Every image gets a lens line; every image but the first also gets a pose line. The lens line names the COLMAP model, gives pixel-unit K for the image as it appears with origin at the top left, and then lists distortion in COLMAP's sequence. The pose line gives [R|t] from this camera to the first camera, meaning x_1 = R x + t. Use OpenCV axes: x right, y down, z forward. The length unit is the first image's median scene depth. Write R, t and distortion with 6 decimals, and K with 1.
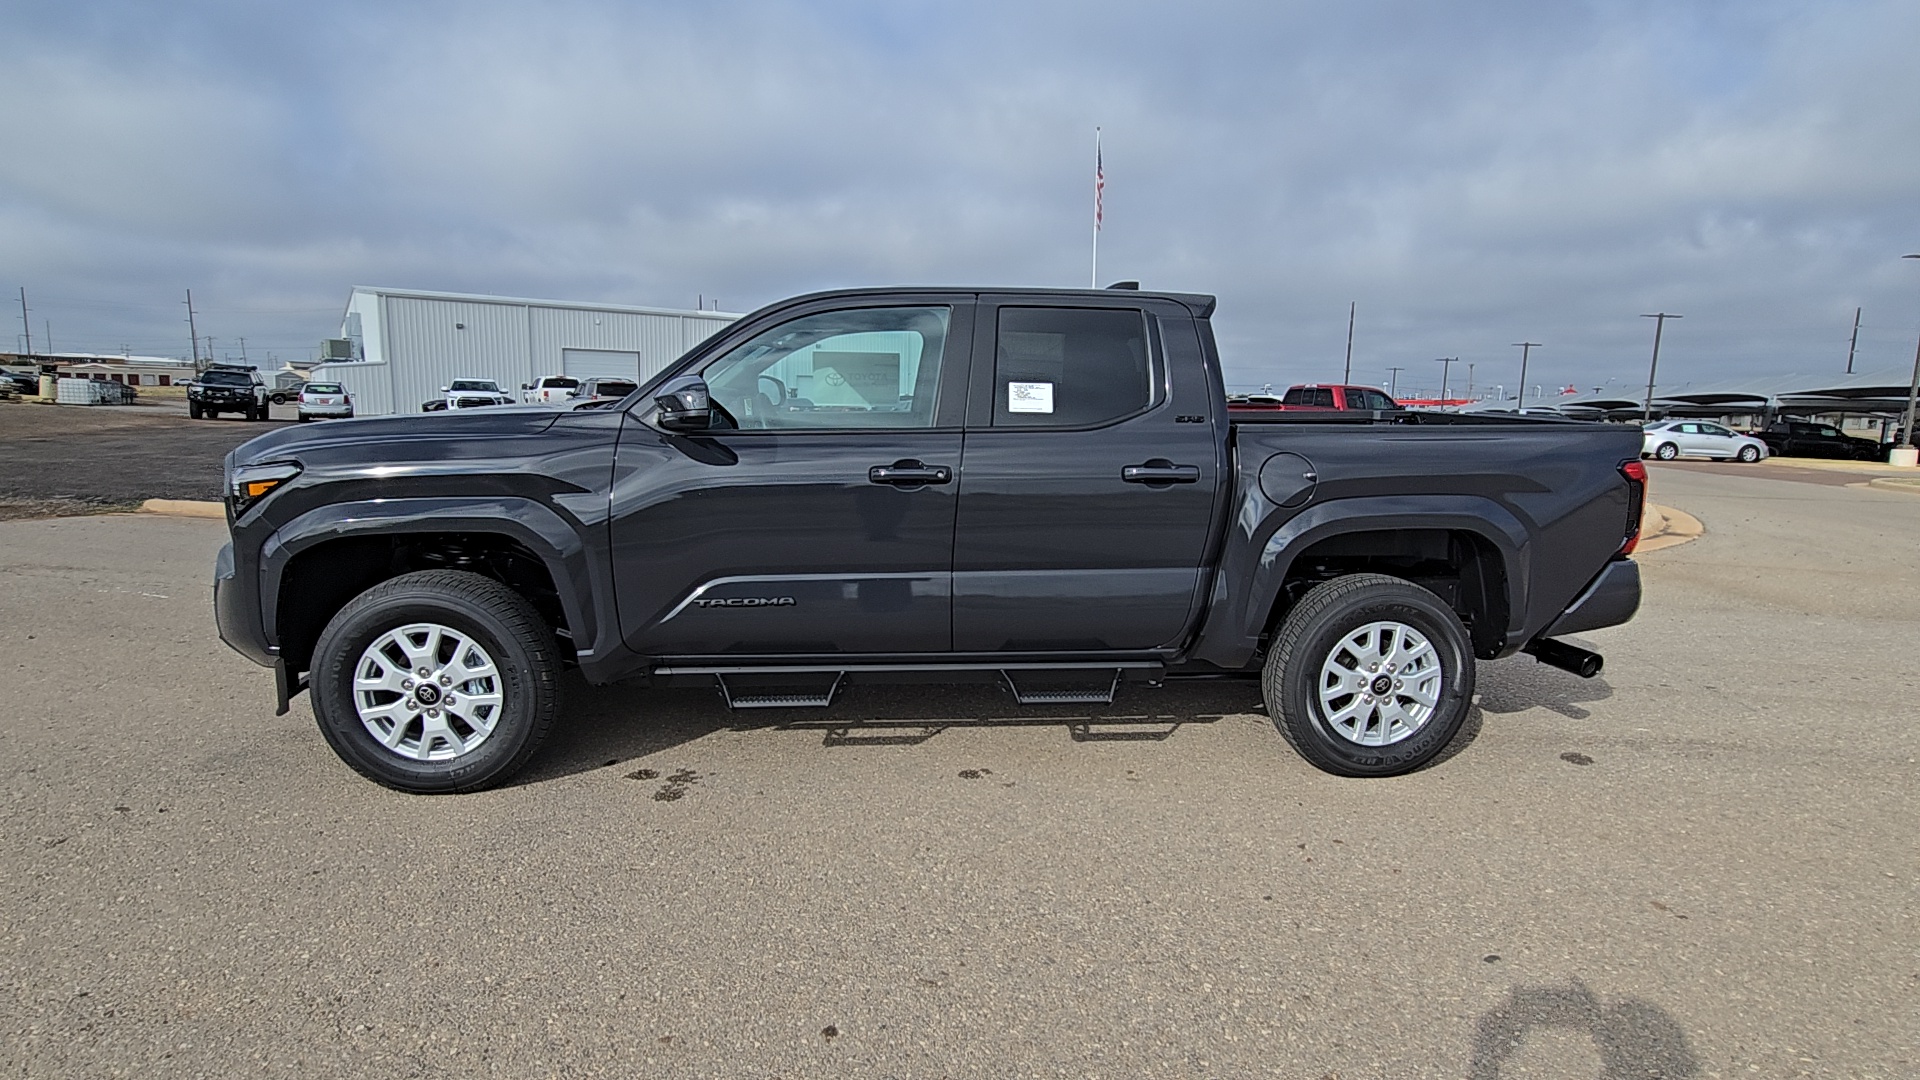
lens RADIAL K [[977.9, 0, 970.1], [0, 977.9, 543.6], [0, 0, 1]] dist [0.001618, 0.000096]
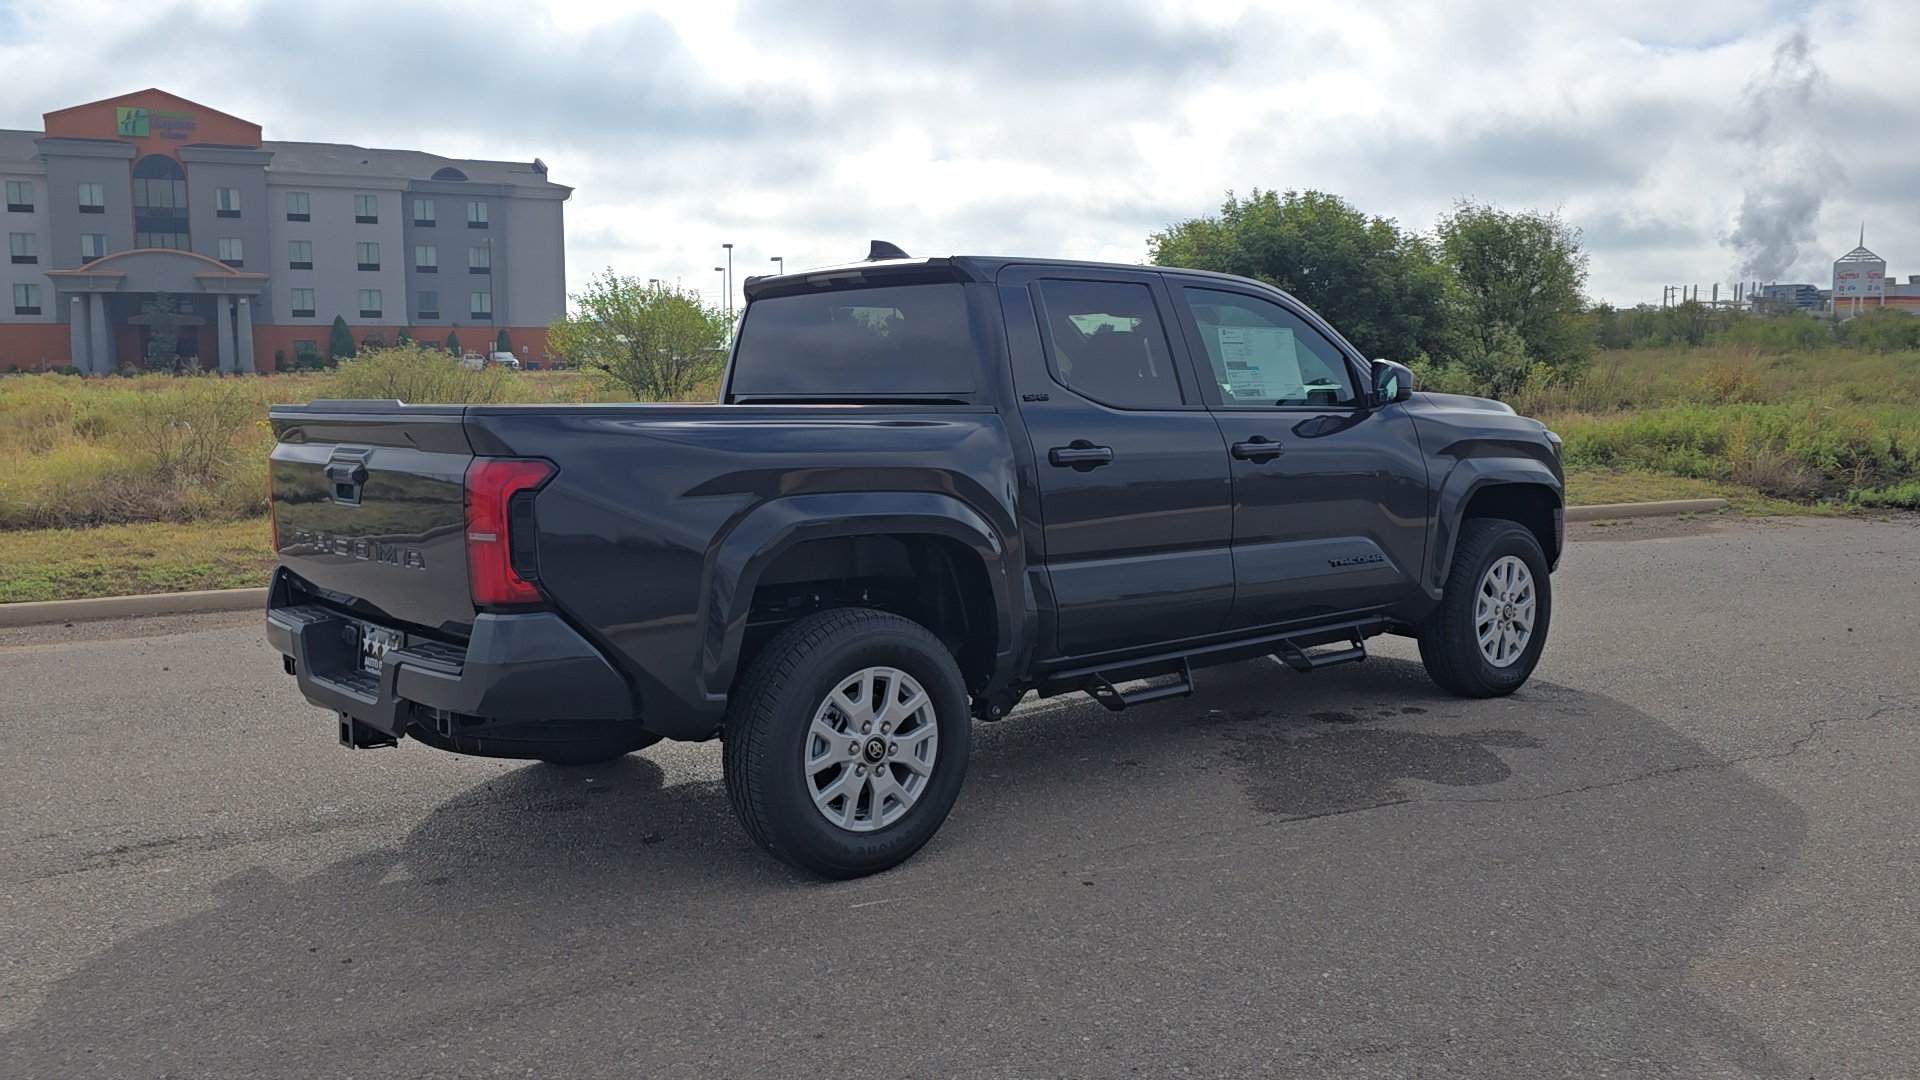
lens RADIAL K [[1599.1, 0, 977.6], [0, 1599.1, 531.0], [0, 0, 1]] dist [-0.000524, 0.004196]
pose [[-0.816795, 0.042782, -0.575339, 0.918057], [-0.102736, 0.970522, 0.218020, -0.348588], [0.567707, 0.237185, -0.788322, 2.269495]]
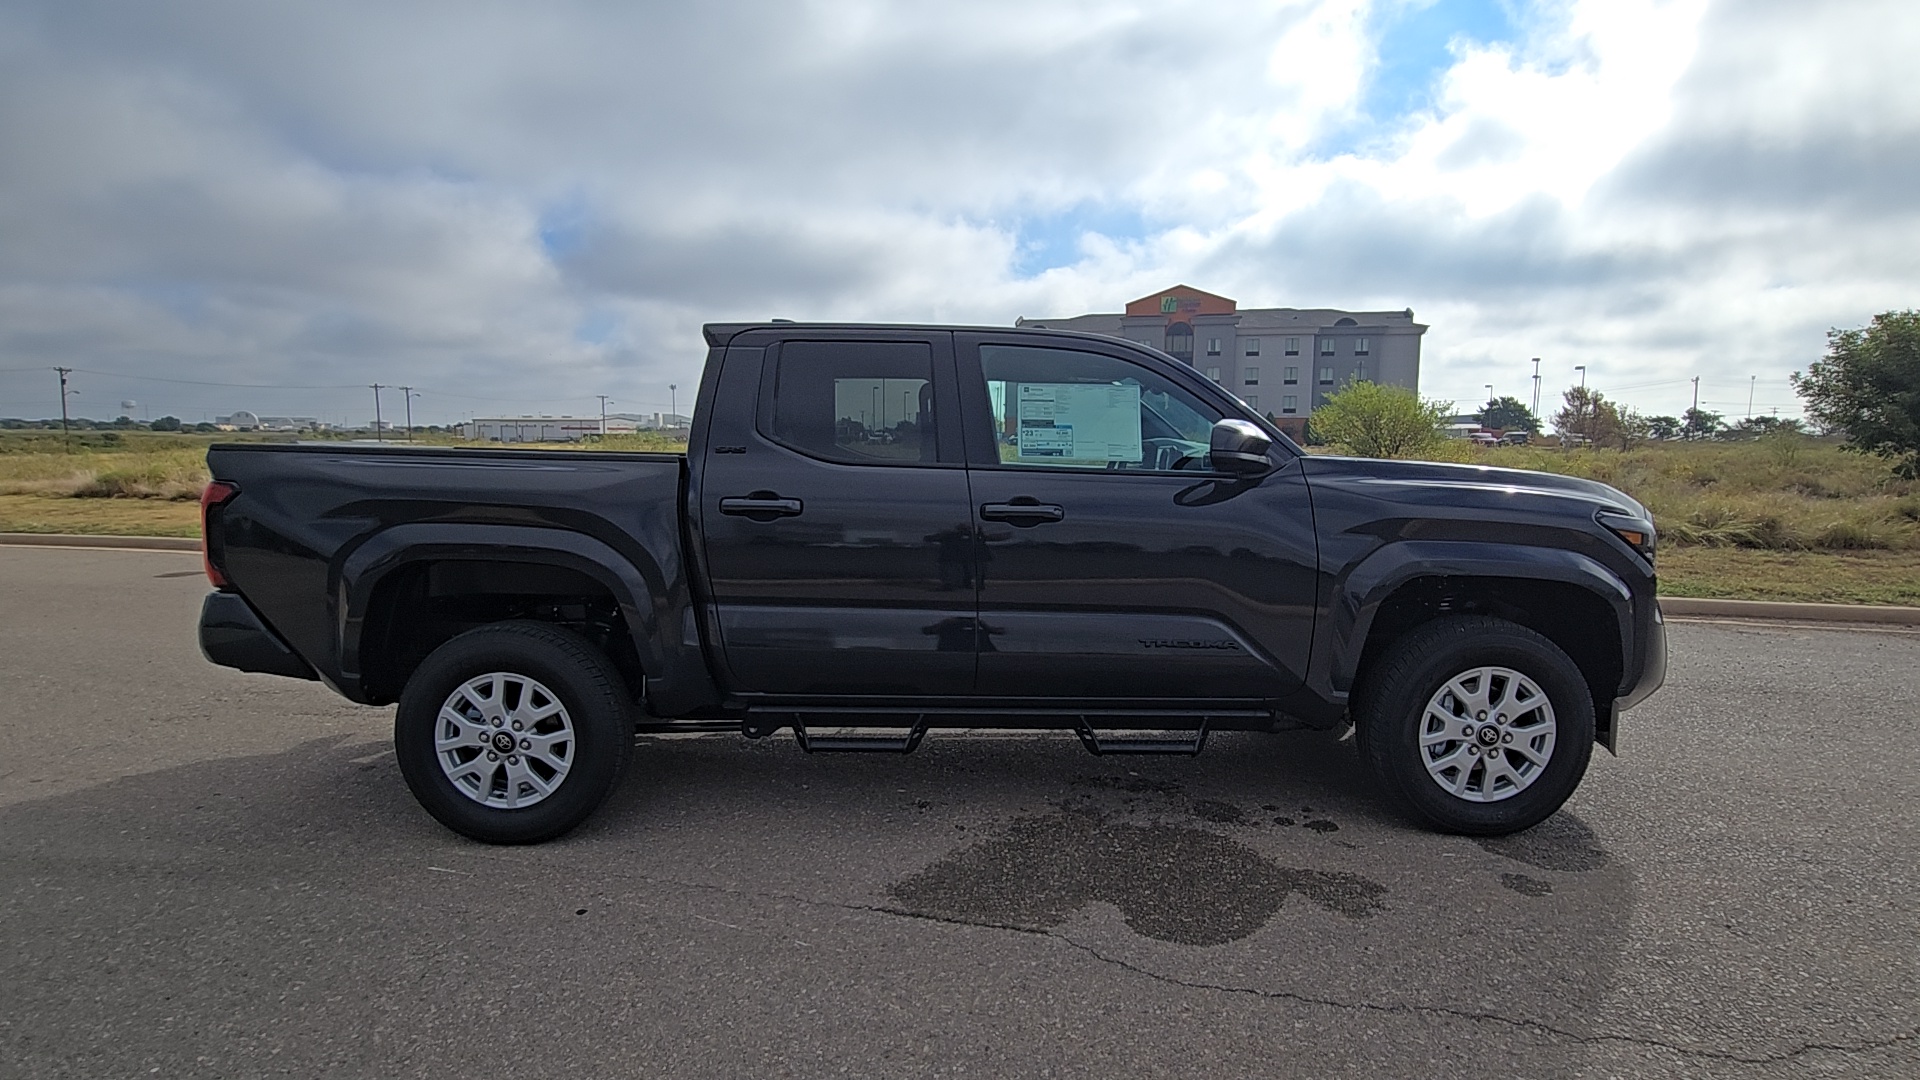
lens RADIAL K [[977.9, 0, 970.1], [0, 977.9, 543.6], [0, 0, 1]] dist [0.001618, 0.000096]
pose [[-0.995232, -0.039303, 0.089264, -0.123746], [-0.014813, 0.965505, 0.259963, -0.322670], [-0.096402, 0.257402, -0.961484, 2.078785]]
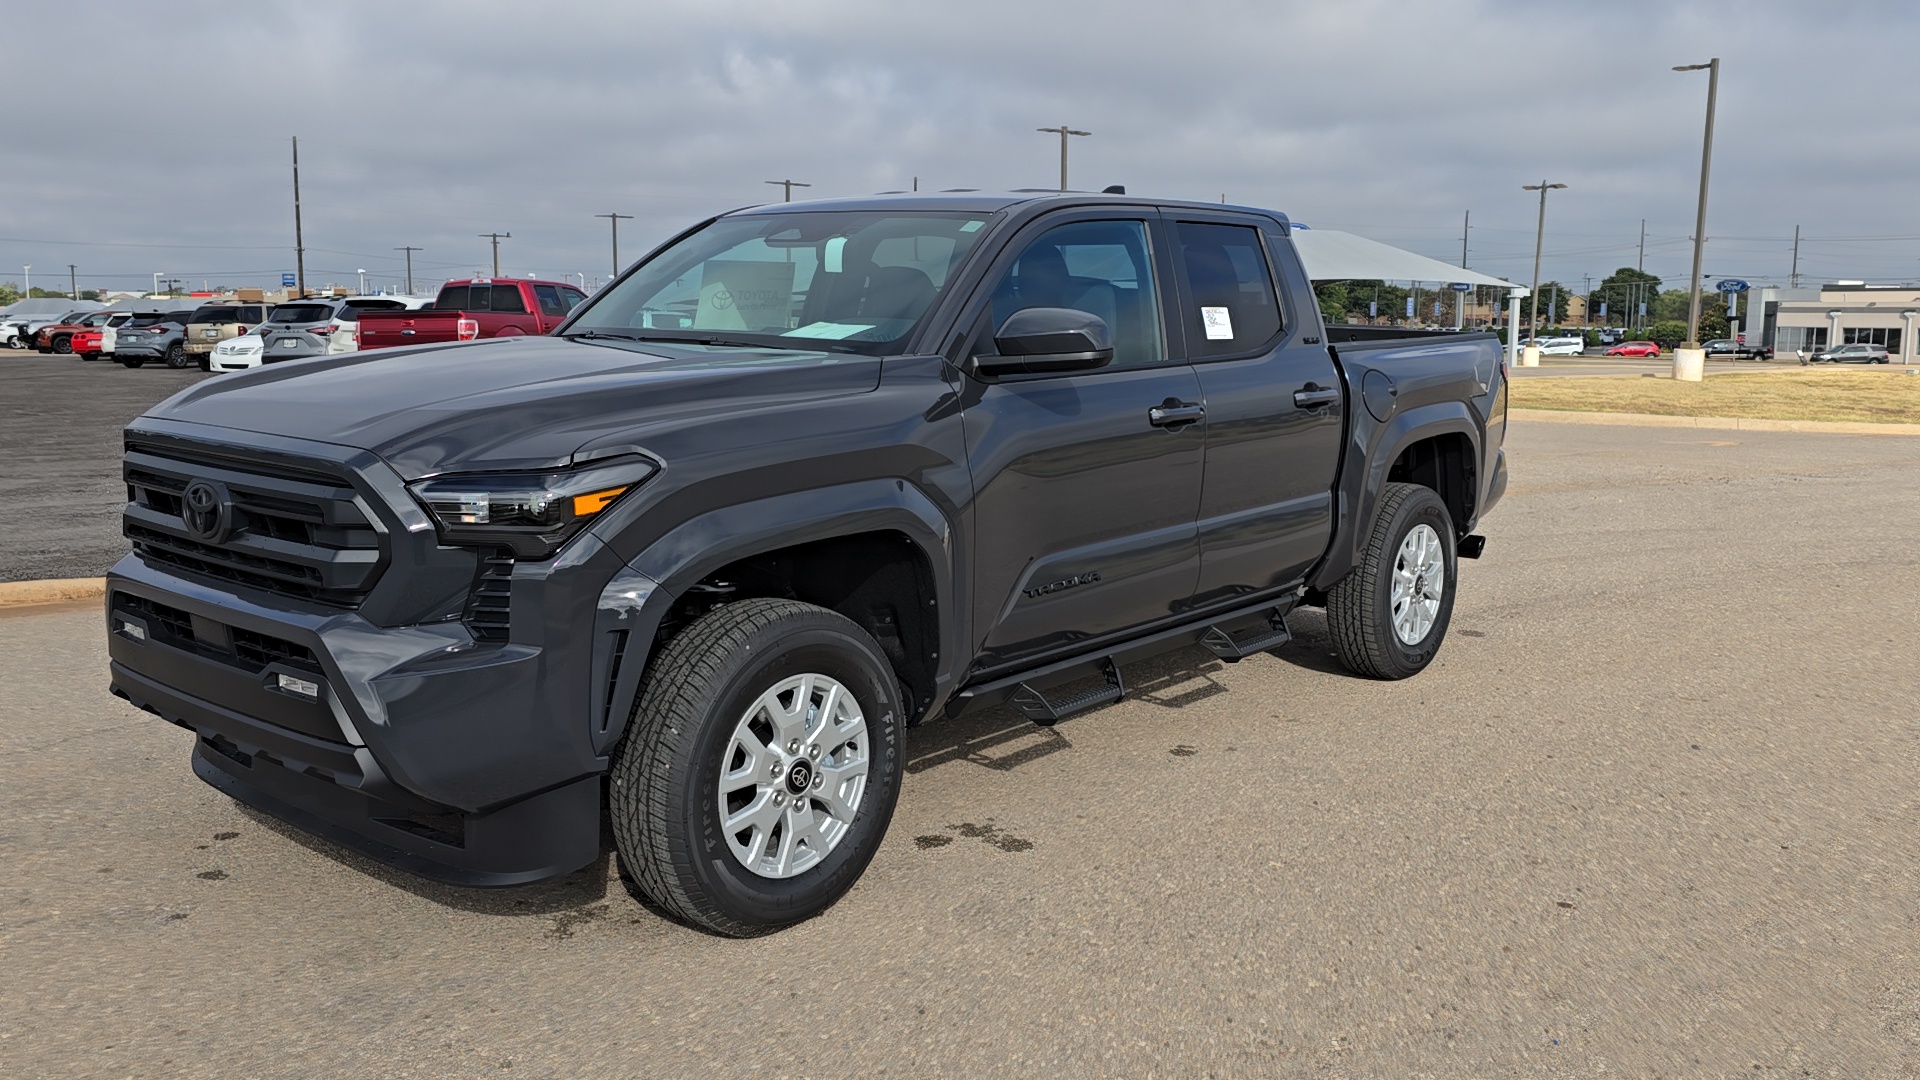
lens RADIAL K [[1599.1, 0, 977.6], [0, 1599.1, 531.0], [0, 0, 1]] dist [-0.000524, 0.004196]
pose [[0.708432, -0.116599, 0.696081, -0.999104], [0.116785, 0.992030, 0.047315, -0.045685], [-0.696050, 0.047772, 0.716402, 0.080599]]
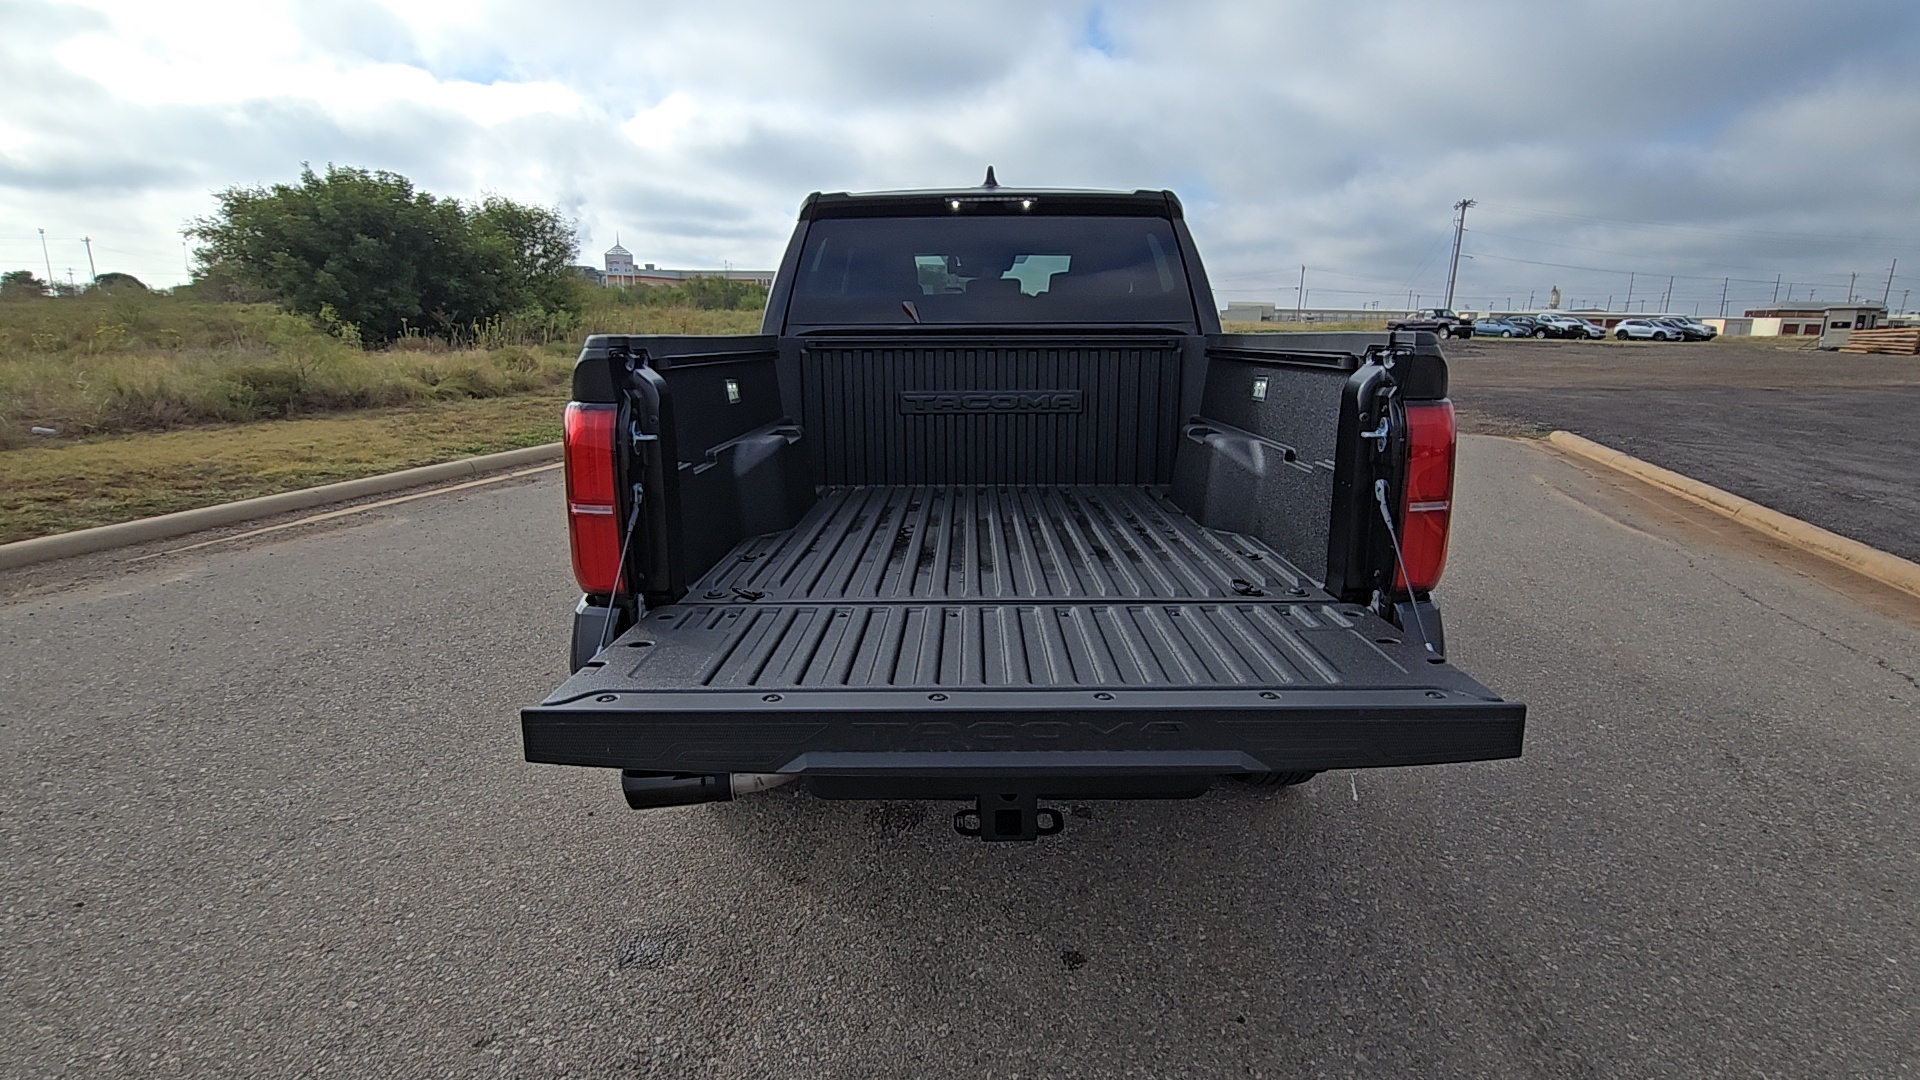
lens RADIAL K [[954.8, 0, 960.2], [0, 954.8, 592.1], [0, 0, 1]] dist [0.003075, 0.000119]
pose [[-0.111590, 0.254257, -0.960677, 1.077099], [-0.166036, 0.948356, 0.270283, -0.148397], [0.979786, 0.189668, -0.063611, 1.150053]]
